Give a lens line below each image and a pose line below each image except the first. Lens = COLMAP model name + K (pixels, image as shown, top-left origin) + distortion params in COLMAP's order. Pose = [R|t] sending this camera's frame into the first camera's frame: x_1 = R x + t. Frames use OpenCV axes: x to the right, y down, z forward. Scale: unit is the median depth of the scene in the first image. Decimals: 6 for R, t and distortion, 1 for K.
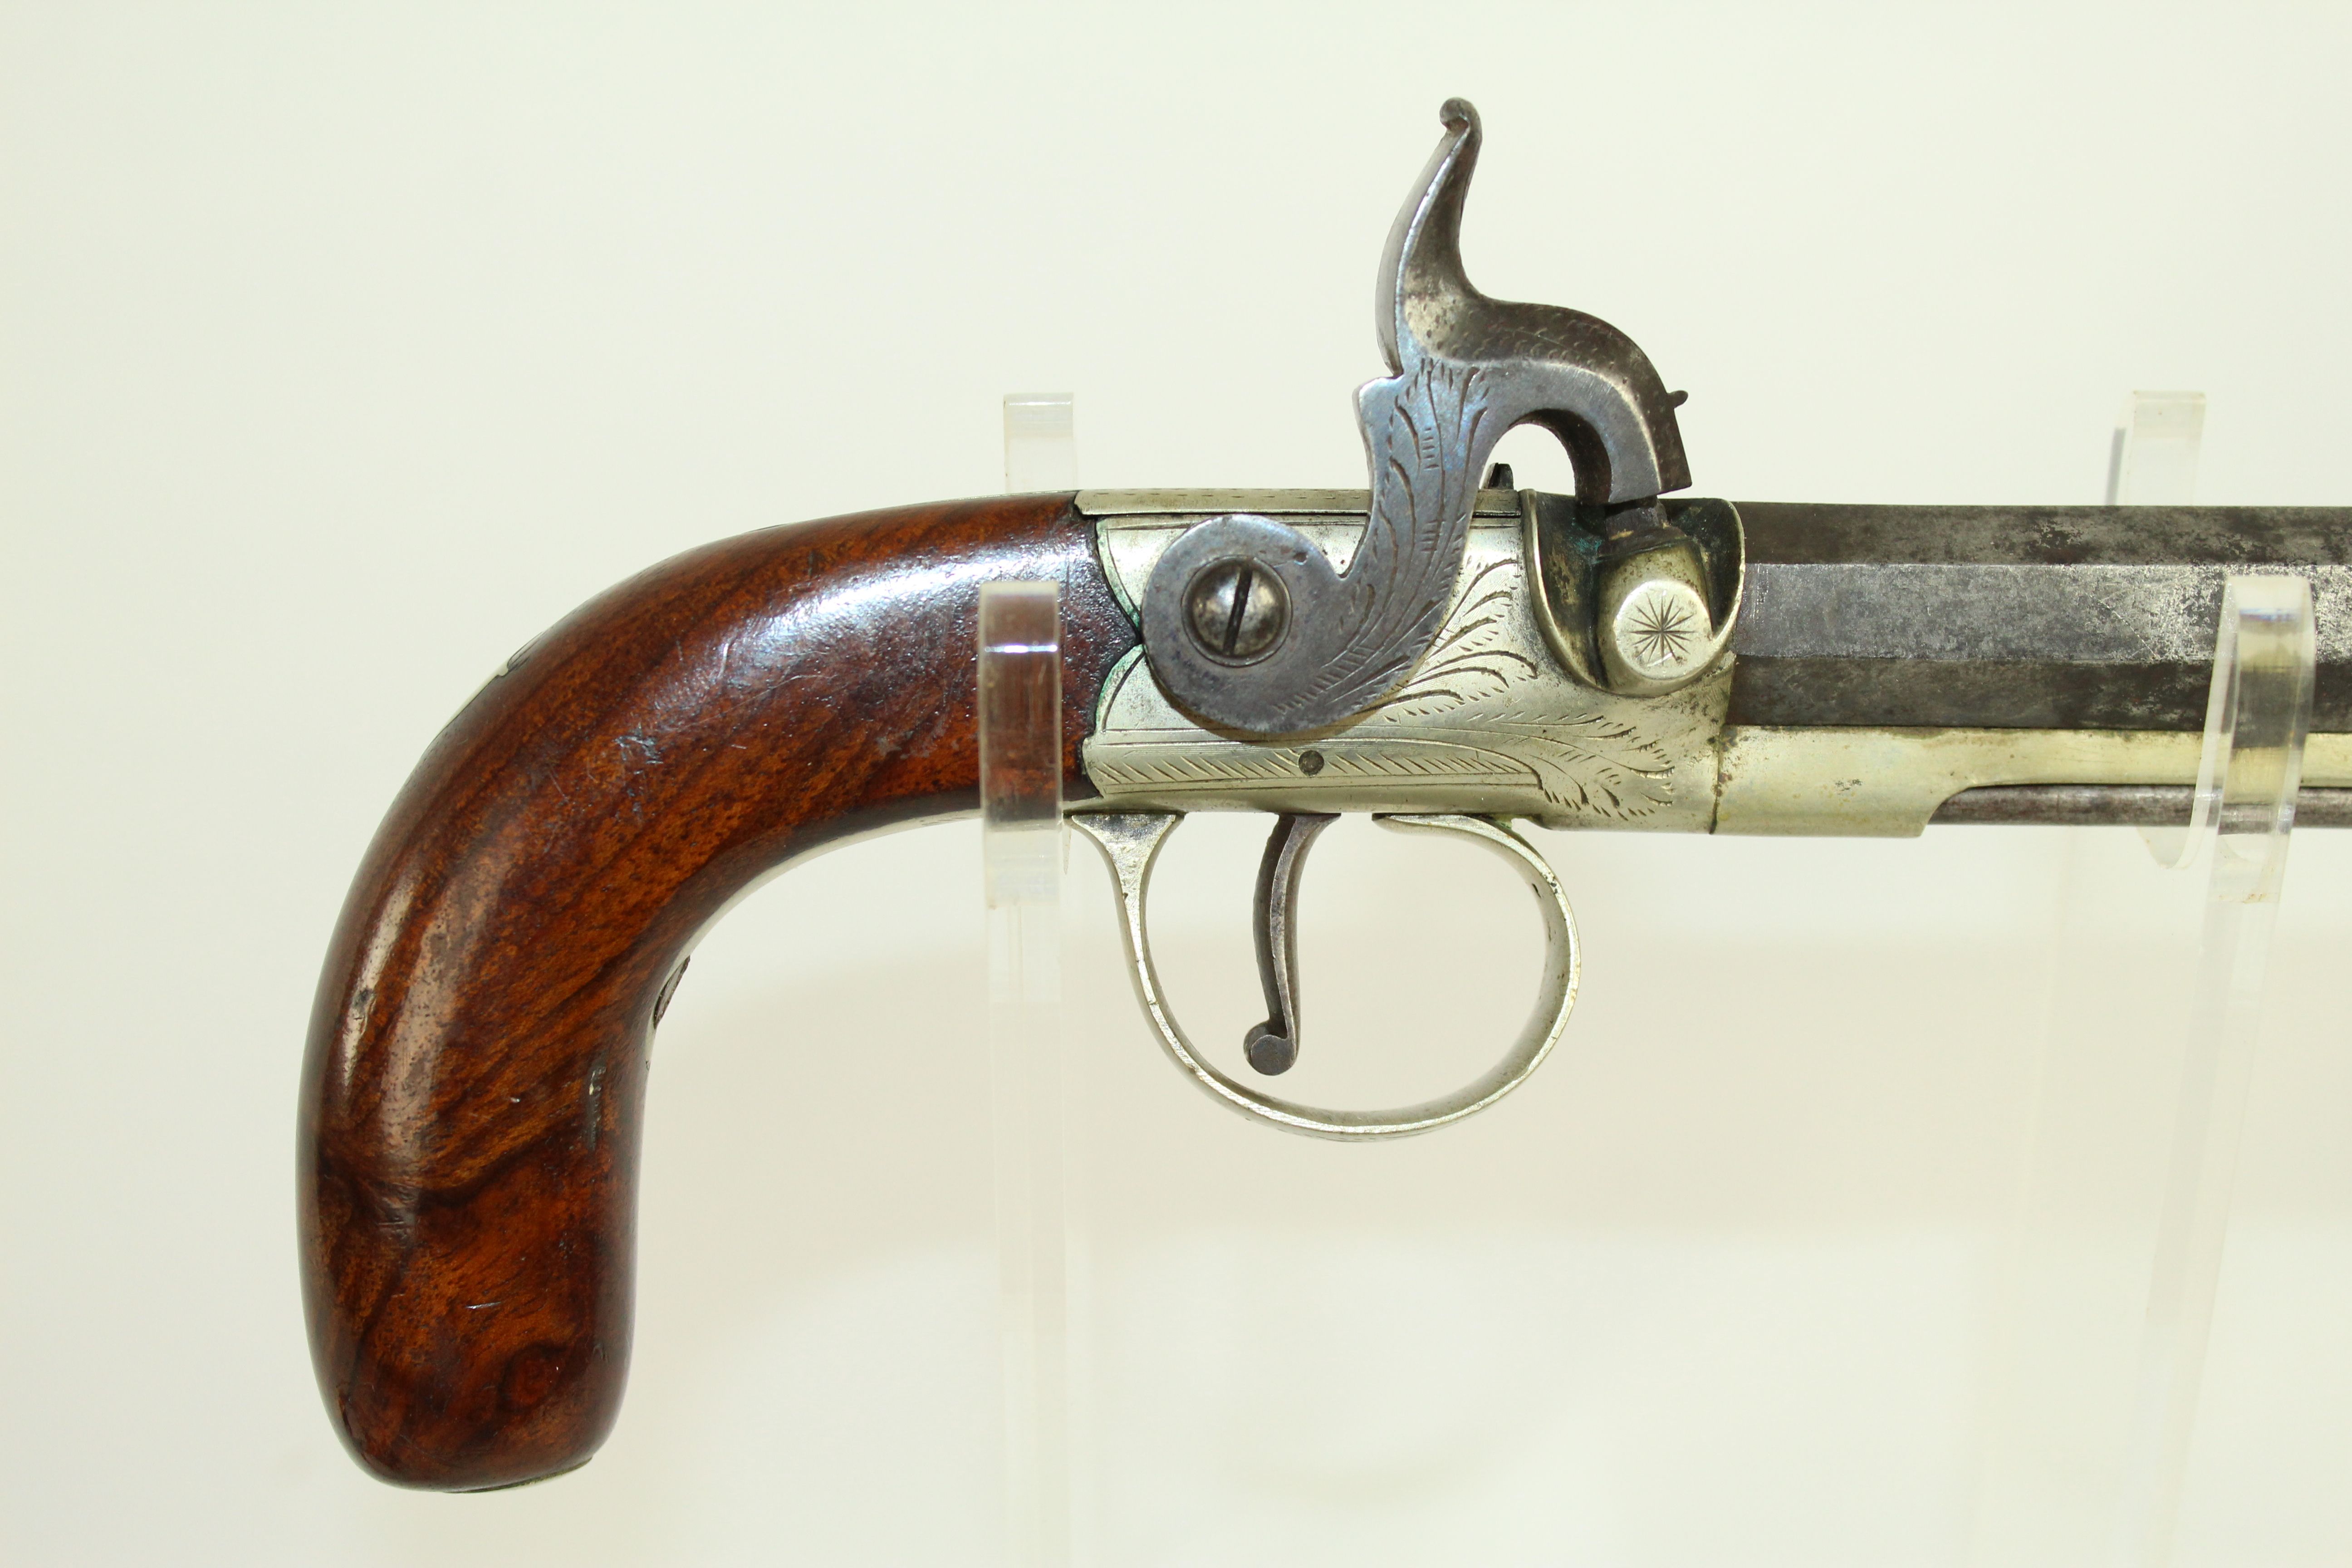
lens RADIAL K [[3759.5, 0, 1177.0], [0, 3759.5, 780.6], [0, 0, 1]] dist [-0.036734, 0.000000]
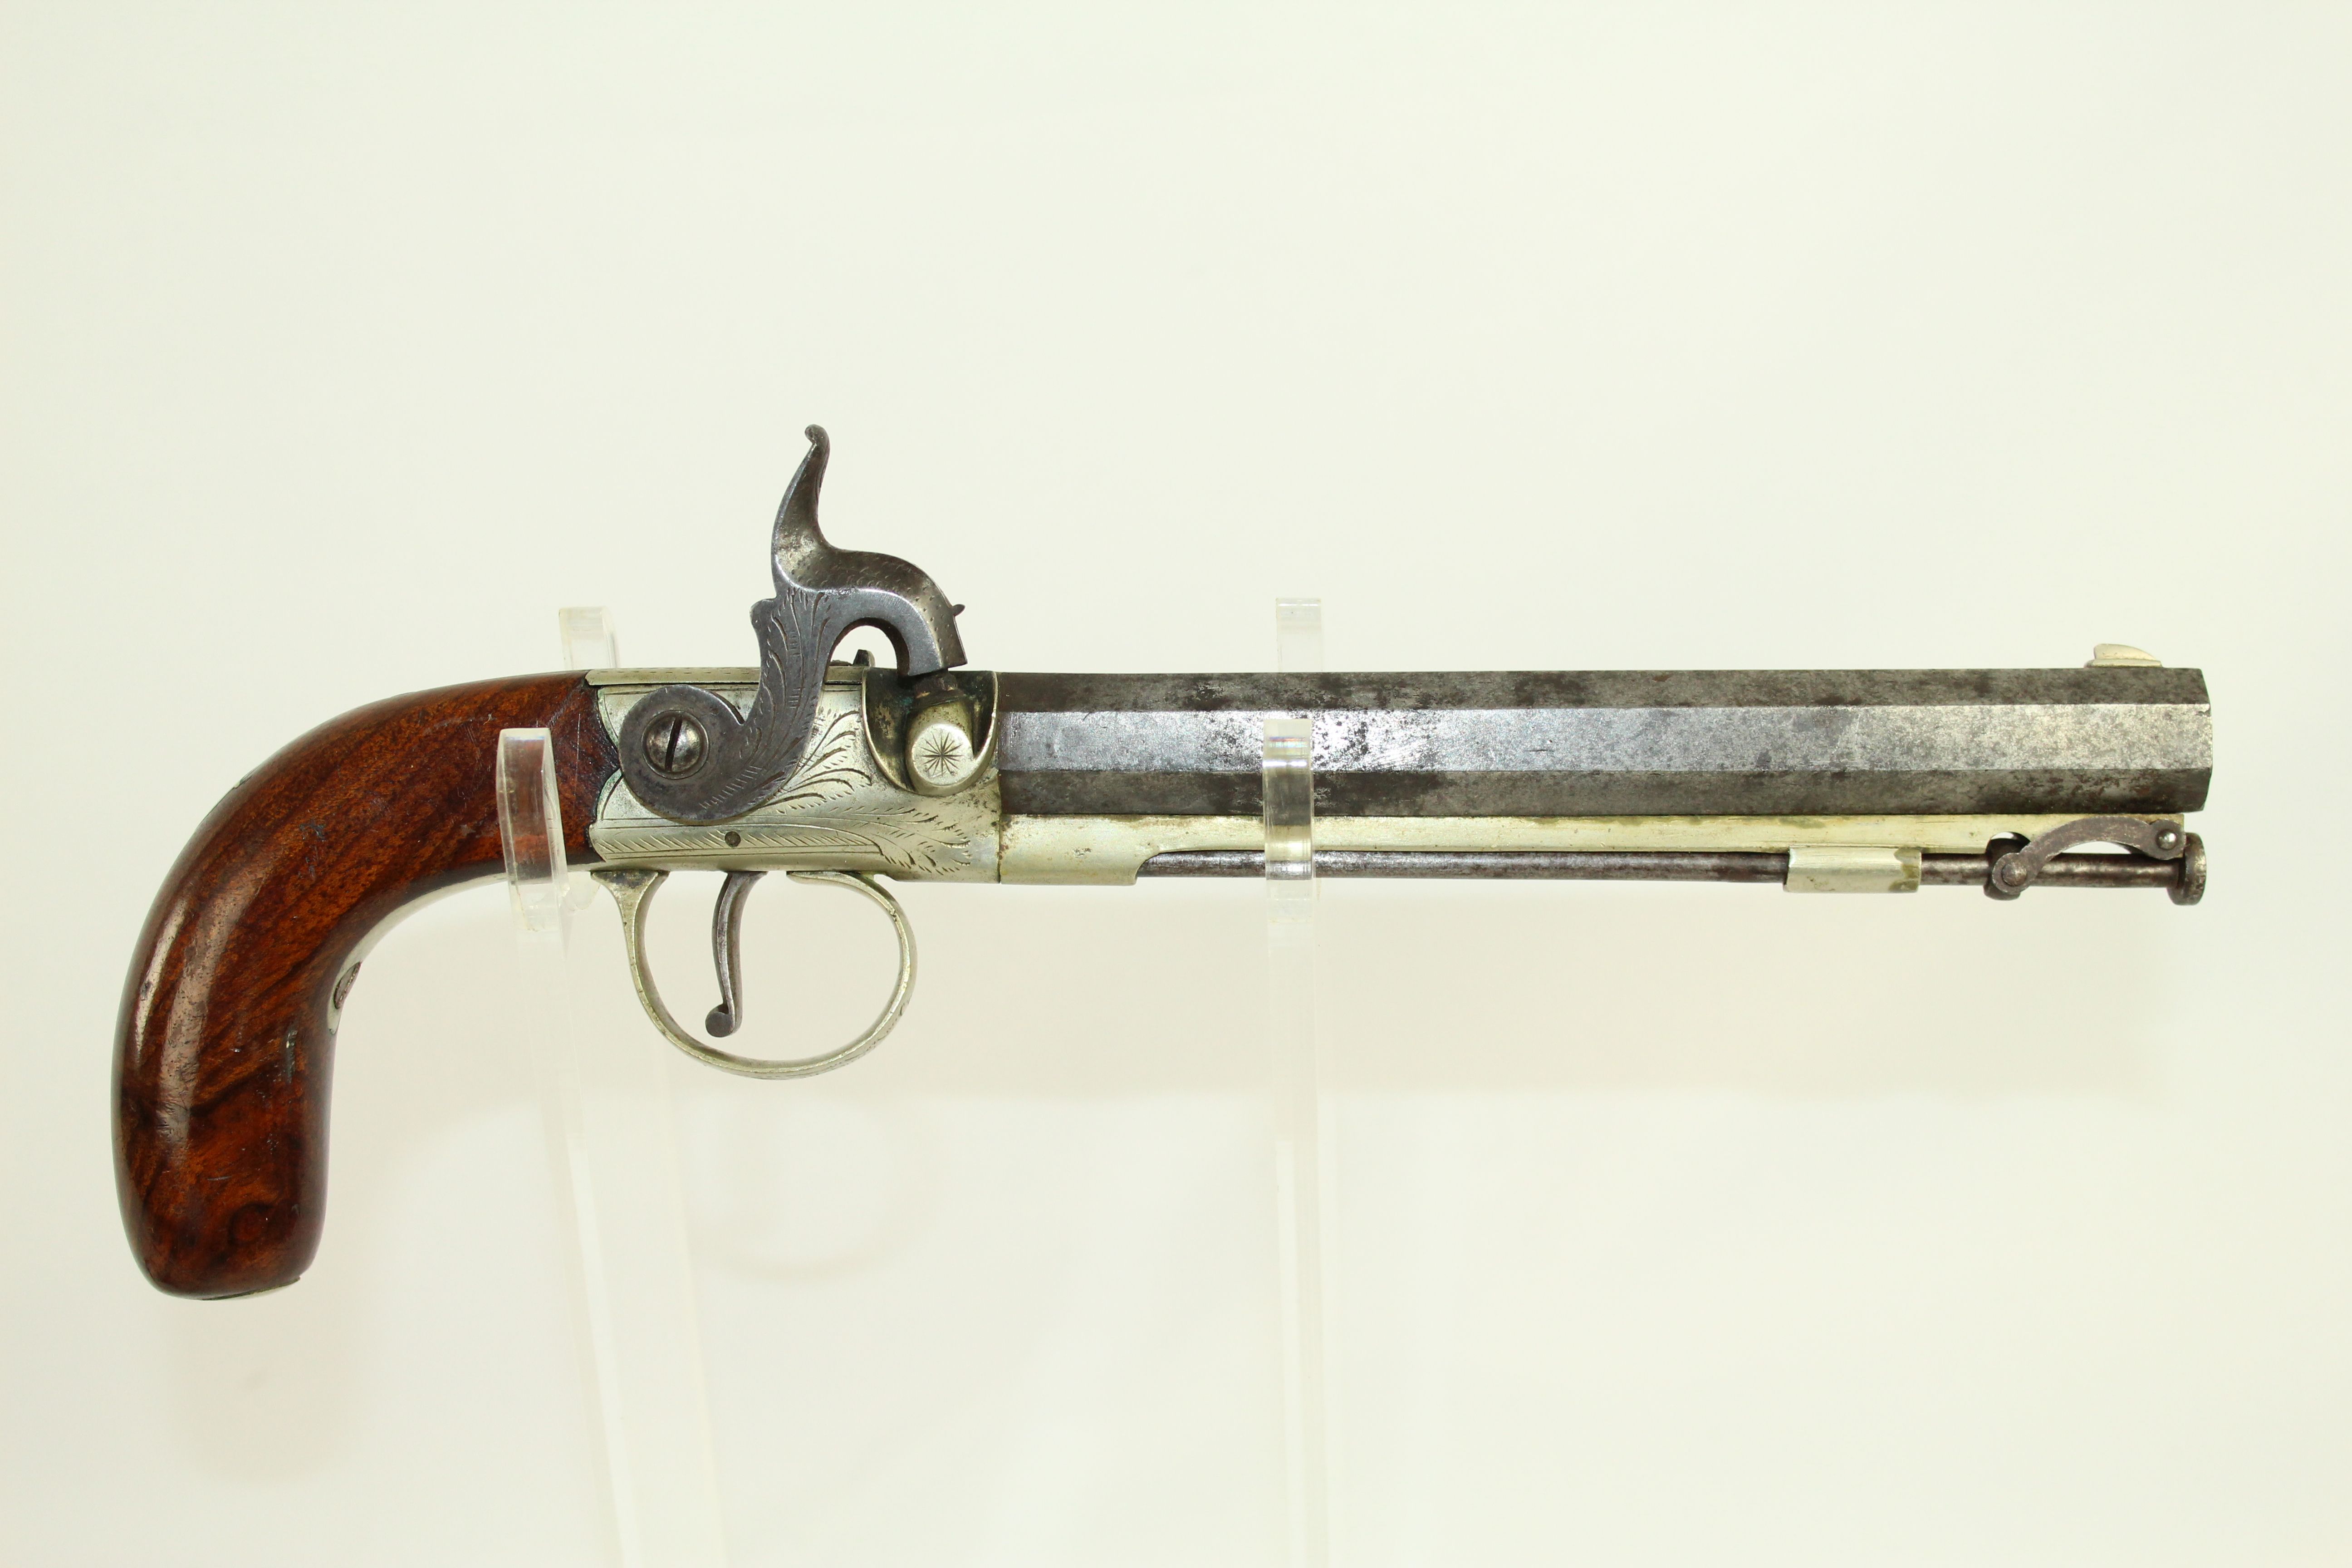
lens RADIAL K [[3723.5, 0, 1175.2], [0, 3723.5, 783.6], [0, 0, 1]] dist [0.060964, 0.000000]
pose [[0.995739, -0.006164, -0.092008, 0.369982], [0.003794, 0.999657, -0.025908, 0.013415], [0.092136, 0.025448, 0.995421, -0.560967]]
